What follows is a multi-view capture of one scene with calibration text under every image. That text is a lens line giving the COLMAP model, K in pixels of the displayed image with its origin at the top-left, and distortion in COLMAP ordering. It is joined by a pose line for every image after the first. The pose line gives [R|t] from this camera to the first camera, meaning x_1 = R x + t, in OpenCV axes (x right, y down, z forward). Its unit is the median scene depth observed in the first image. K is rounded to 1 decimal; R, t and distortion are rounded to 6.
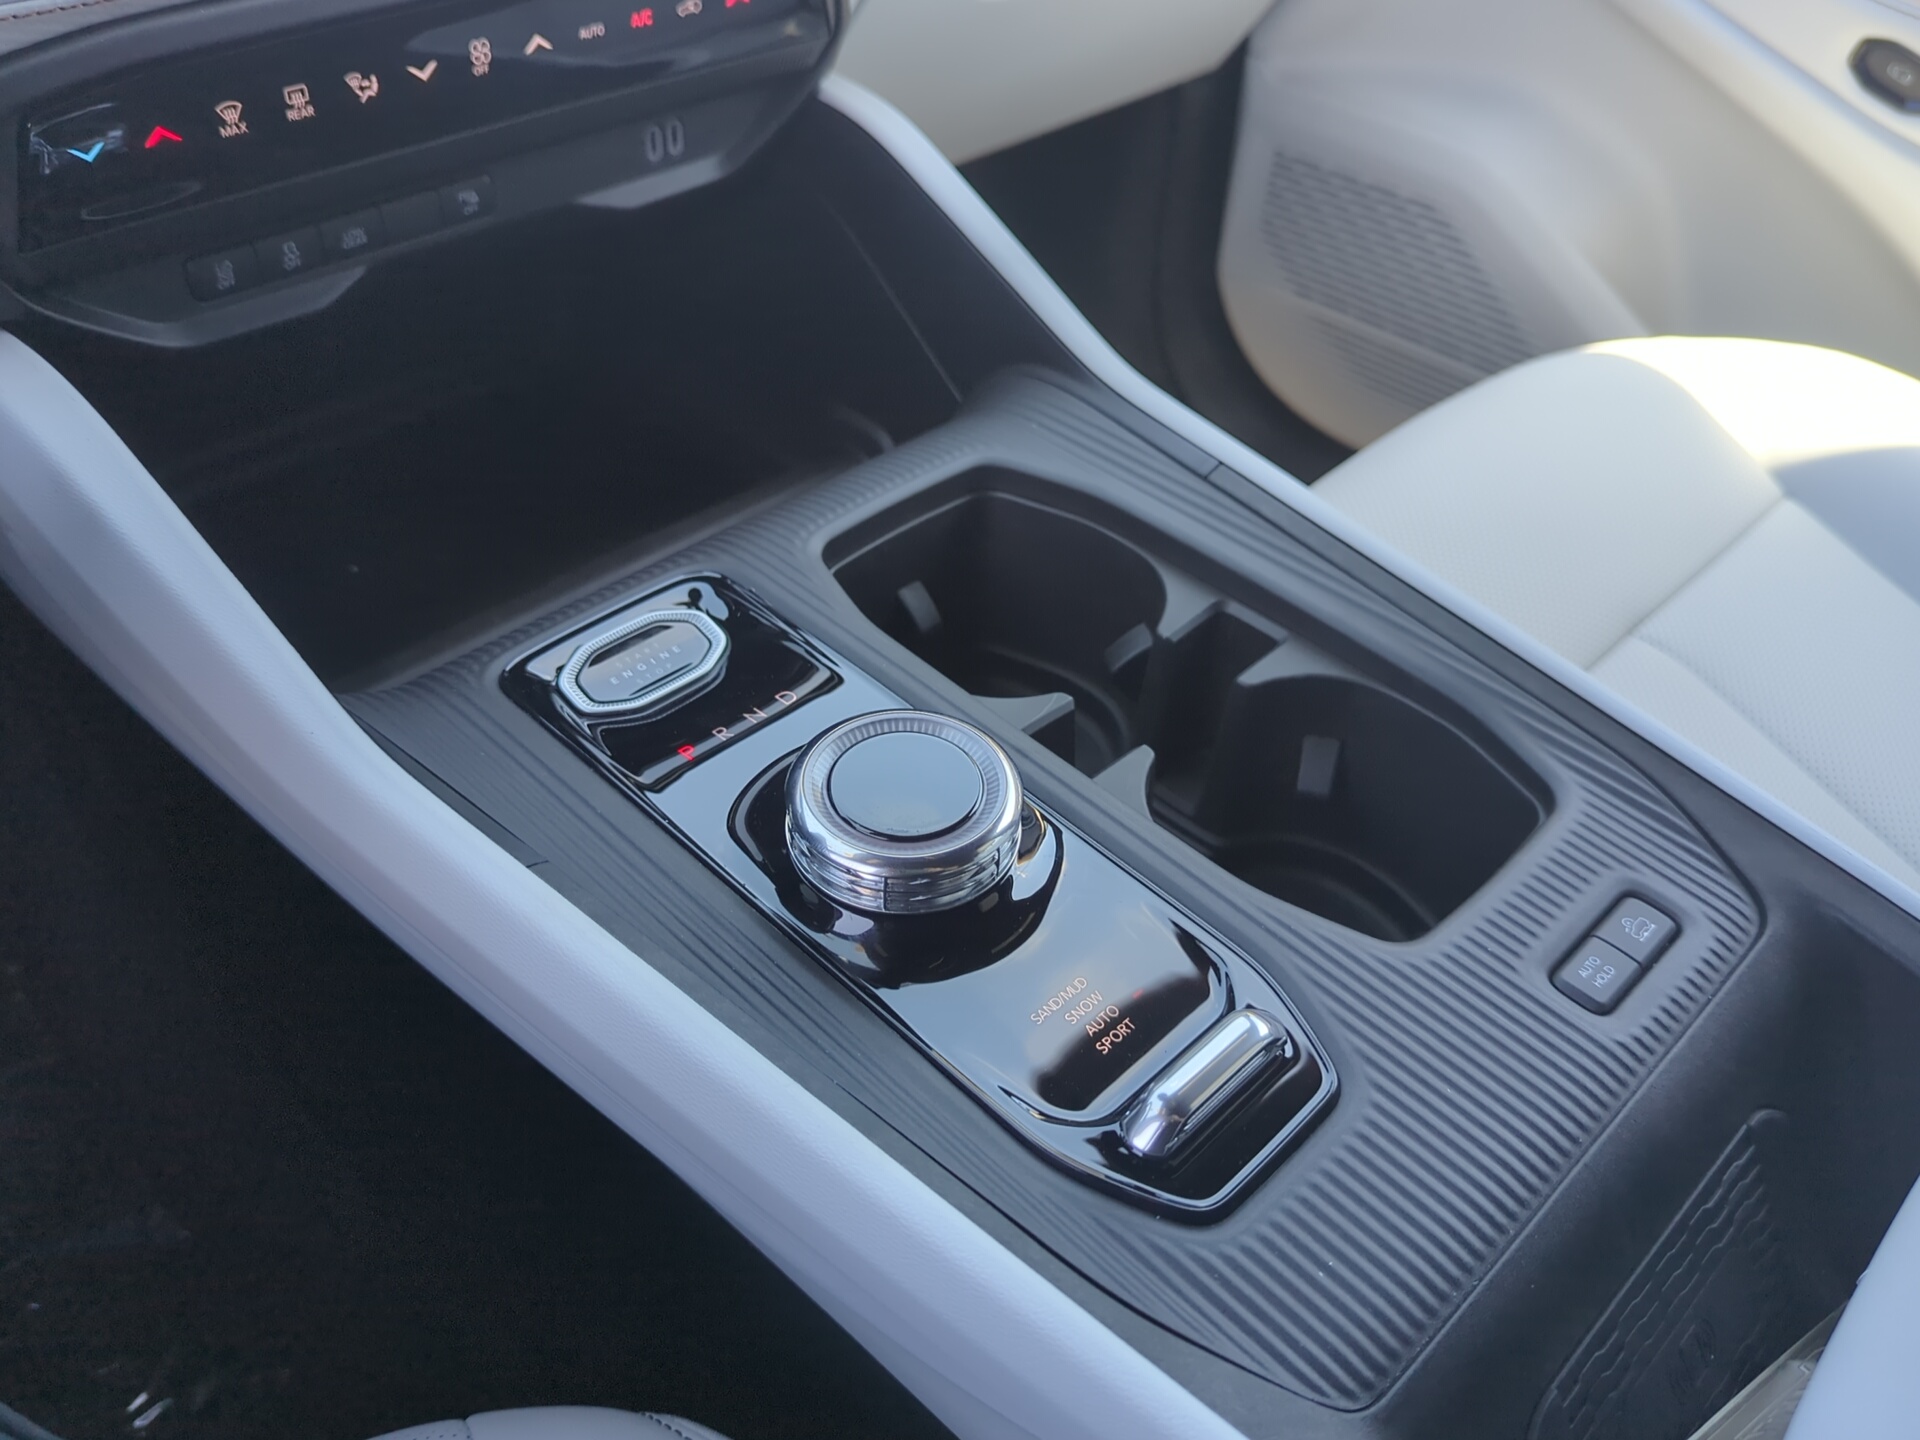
lens RADIAL K [[1630.2, 0, 975.1], [0, 1630.2, 712.1], [0, 0, 1]] dist [0.035304, -0.005887]
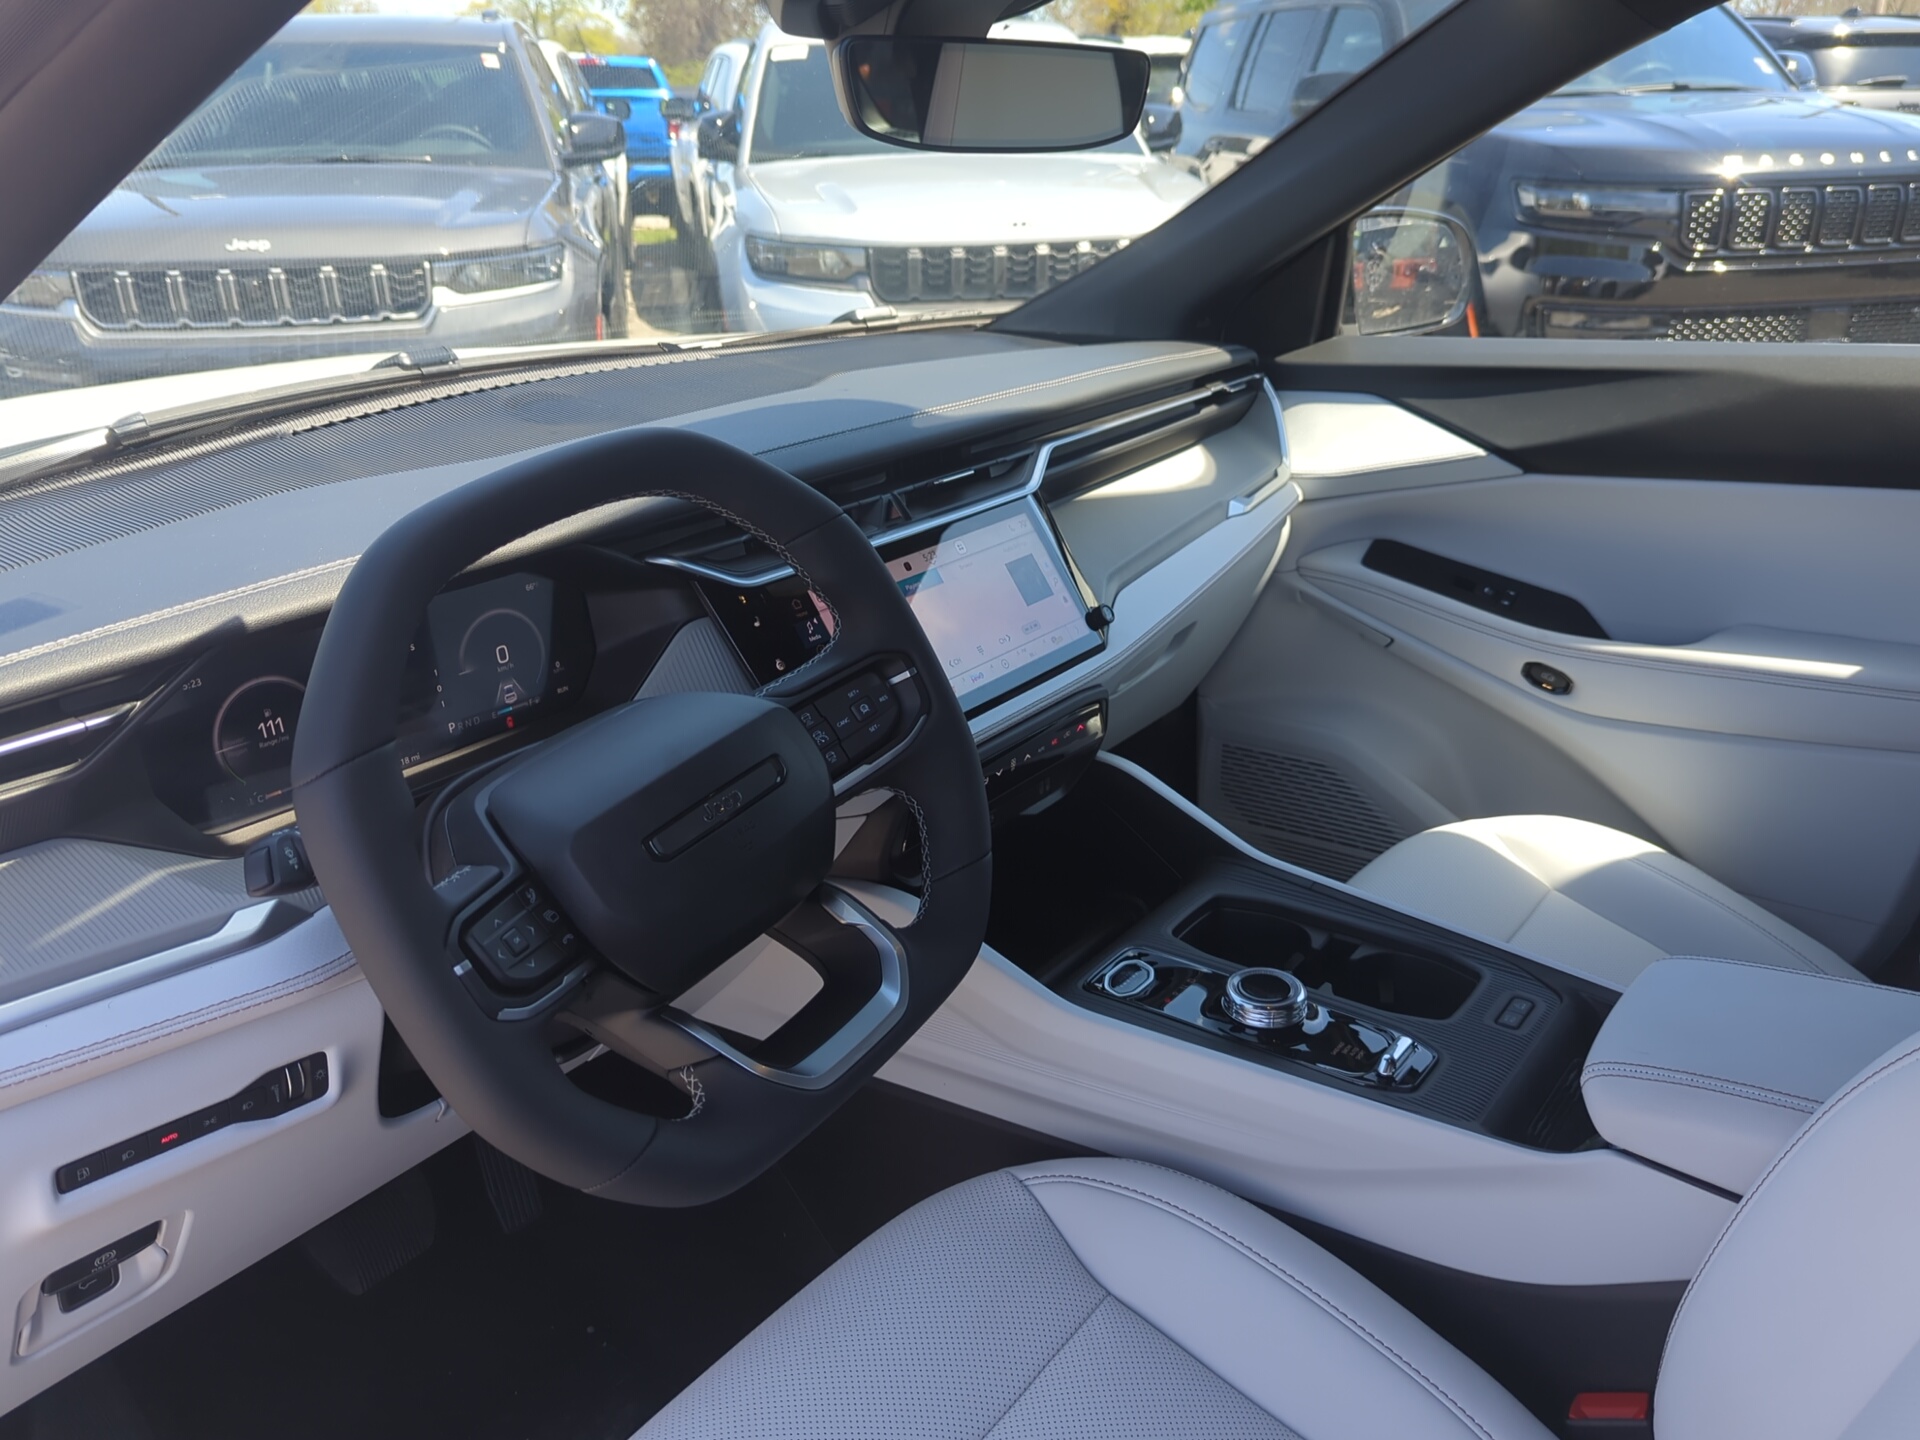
lens RADIAL K [[1630.2, 0, 975.1], [0, 1630.2, 712.1], [0, 0, 1]] dist [0.035304, -0.005887]
pose [[0.986208, -0.118291, 0.115765, -0.585921], [0.150641, 0.931269, -0.331732, 0.334782], [-0.068567, 0.344595, 0.936244, -1.301387]]
